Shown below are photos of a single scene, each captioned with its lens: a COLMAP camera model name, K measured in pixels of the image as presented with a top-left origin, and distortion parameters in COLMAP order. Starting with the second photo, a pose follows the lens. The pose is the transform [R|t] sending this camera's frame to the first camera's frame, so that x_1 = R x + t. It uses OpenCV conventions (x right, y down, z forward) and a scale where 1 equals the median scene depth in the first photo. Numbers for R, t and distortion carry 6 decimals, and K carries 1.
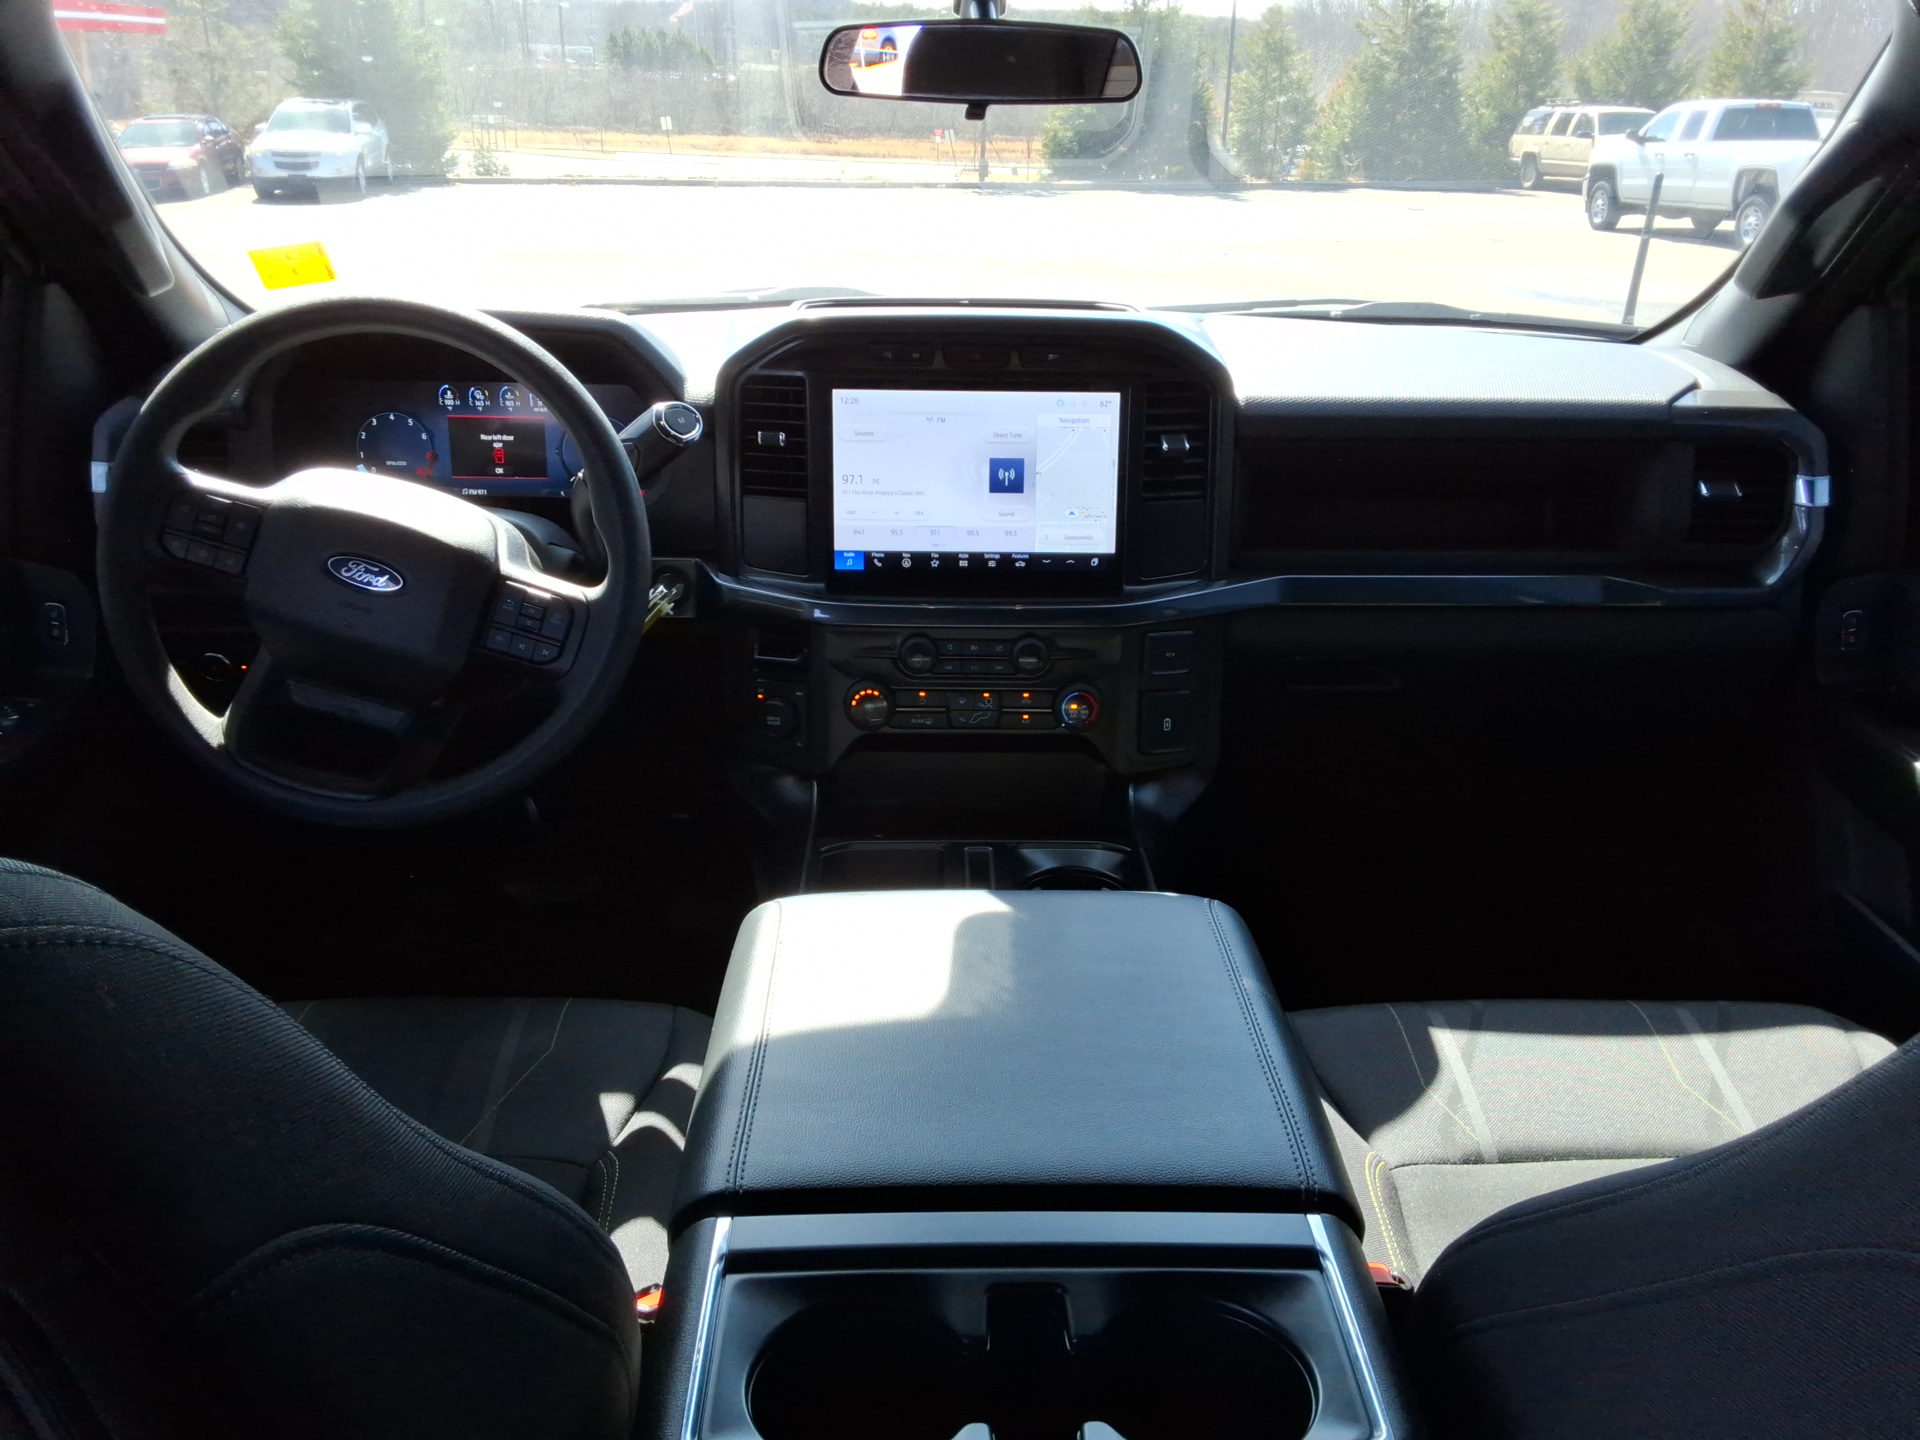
lens RADIAL K [[1552.6, 0, 963.9], [0, 1552.6, 713.3], [0, 0, 1]] dist [0.109254, -0.169318]
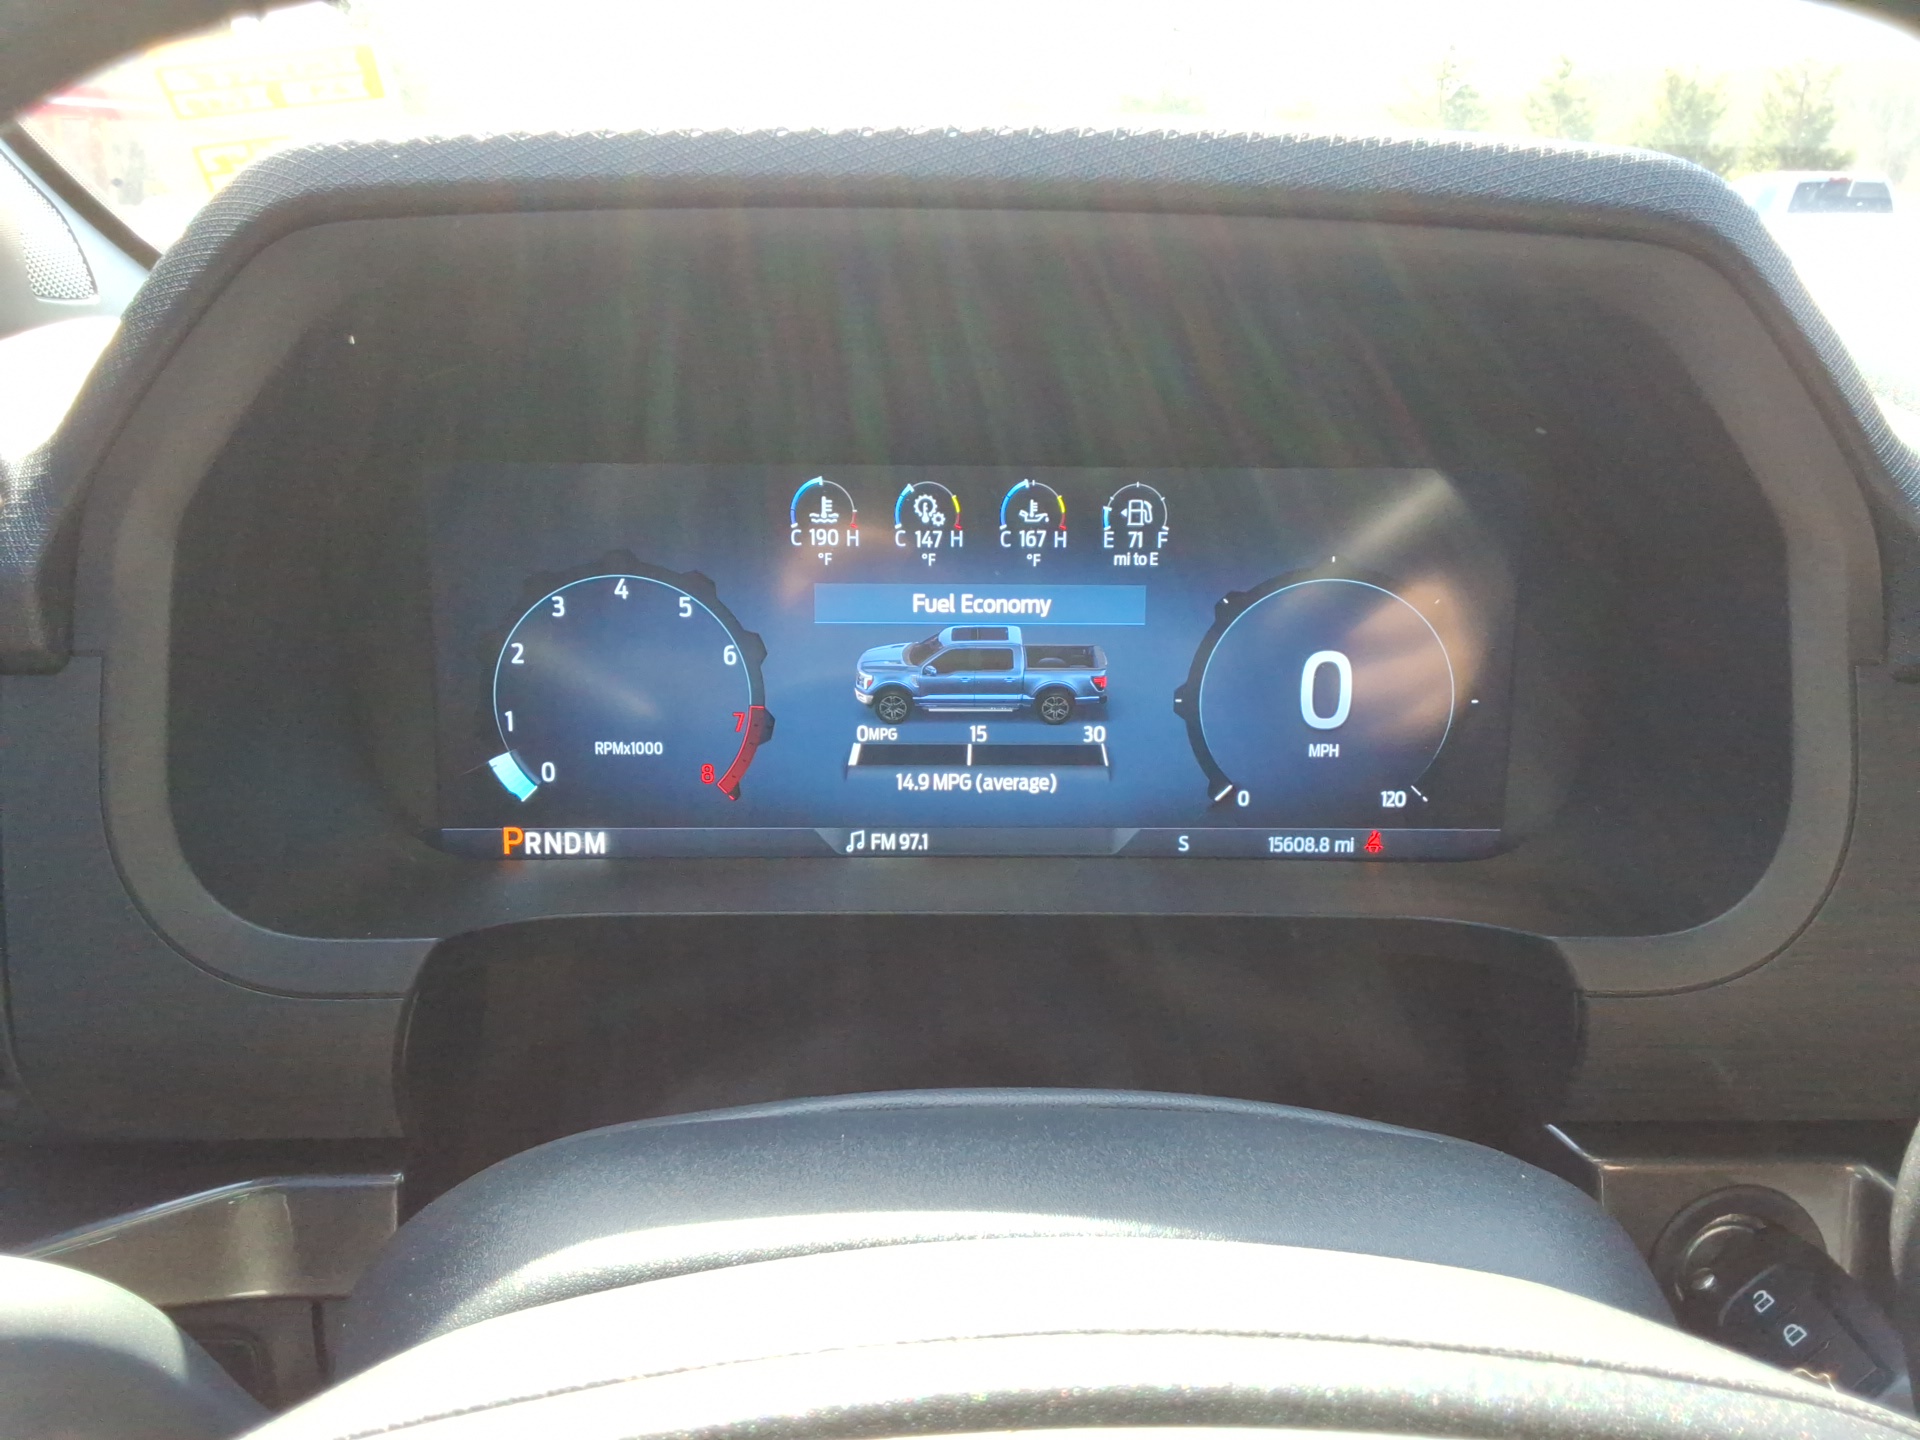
lens RADIAL K [[1552.6, 0, 991.4], [0, 1552.6, 704.2], [0, 0, 1]] dist [0.109254, -0.169318]
pose [[0.999994, -0.000441, 0.003454, -0.313241], [0.000624, 0.998592, -0.053043, -0.160725], [-0.003426, 0.053045, 0.998586, 0.758326]]
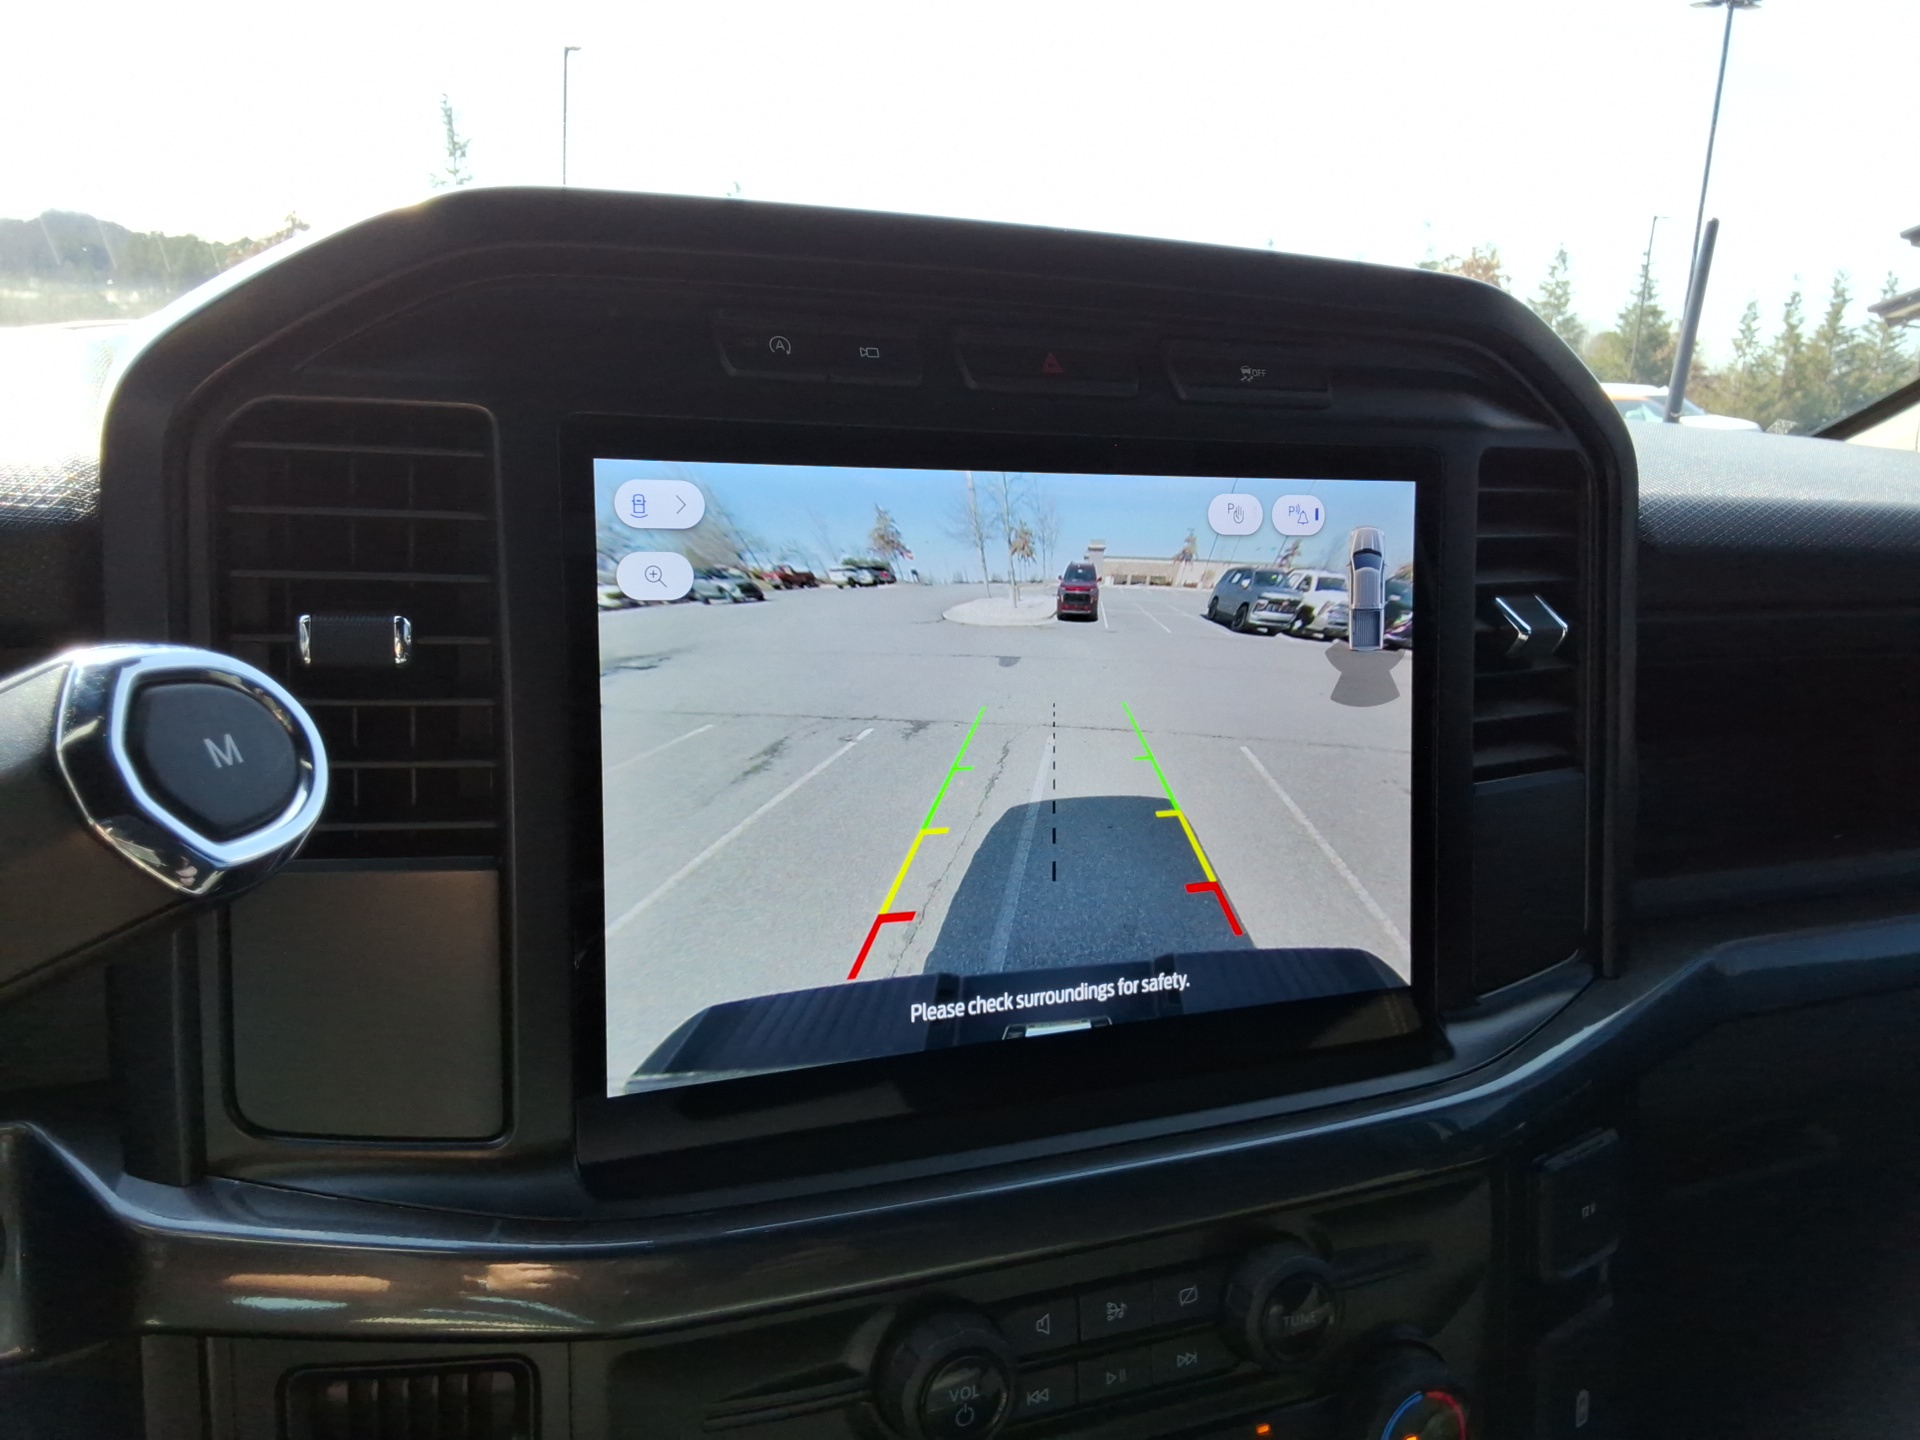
lens RADIAL K [[1552.6, 0, 962.5], [0, 1552.6, 699.7], [0, 0, 1]] dist [0.109254, -0.169318]
pose [[0.915101, -0.043802, 0.400839, -0.133655], [0.105113, 0.985625, -0.132264, -0.118912], [-0.389284, 0.163169, 0.906551, 0.713109]]
